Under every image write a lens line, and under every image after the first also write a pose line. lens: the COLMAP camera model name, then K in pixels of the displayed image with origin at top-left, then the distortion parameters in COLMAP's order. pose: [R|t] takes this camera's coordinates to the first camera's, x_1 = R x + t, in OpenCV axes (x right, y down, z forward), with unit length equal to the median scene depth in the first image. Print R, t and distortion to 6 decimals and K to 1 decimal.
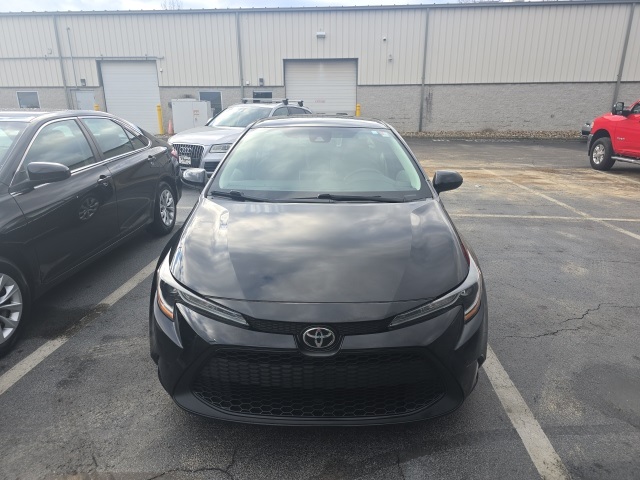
lens RADIAL K [[426.3, 0, 317.9], [0, 426.3, 243.8], [0, 0, 1]] dist [0.020848, -0.012878]
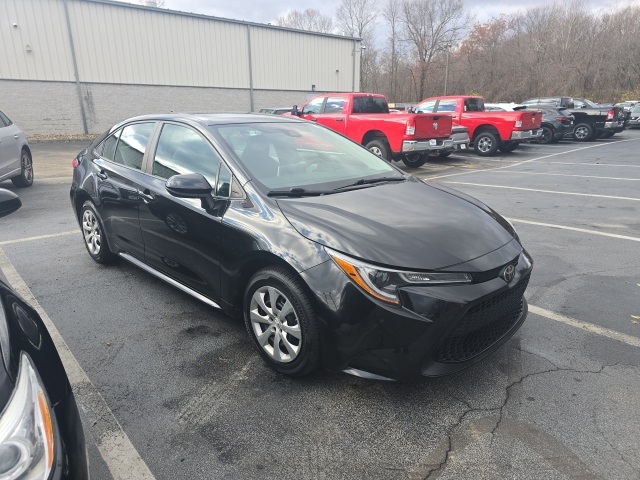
lens RADIAL K [[426.3, 0, 316.8], [0, 426.3, 243.7], [0, 0, 1]] dist [0.020848, -0.012878]
pose [[0.694199, -0.211567, 0.687988, -0.100834], [0.210642, 0.973695, 0.086883, -0.011620], [-0.688272, 0.084605, 0.720503, 0.026460]]
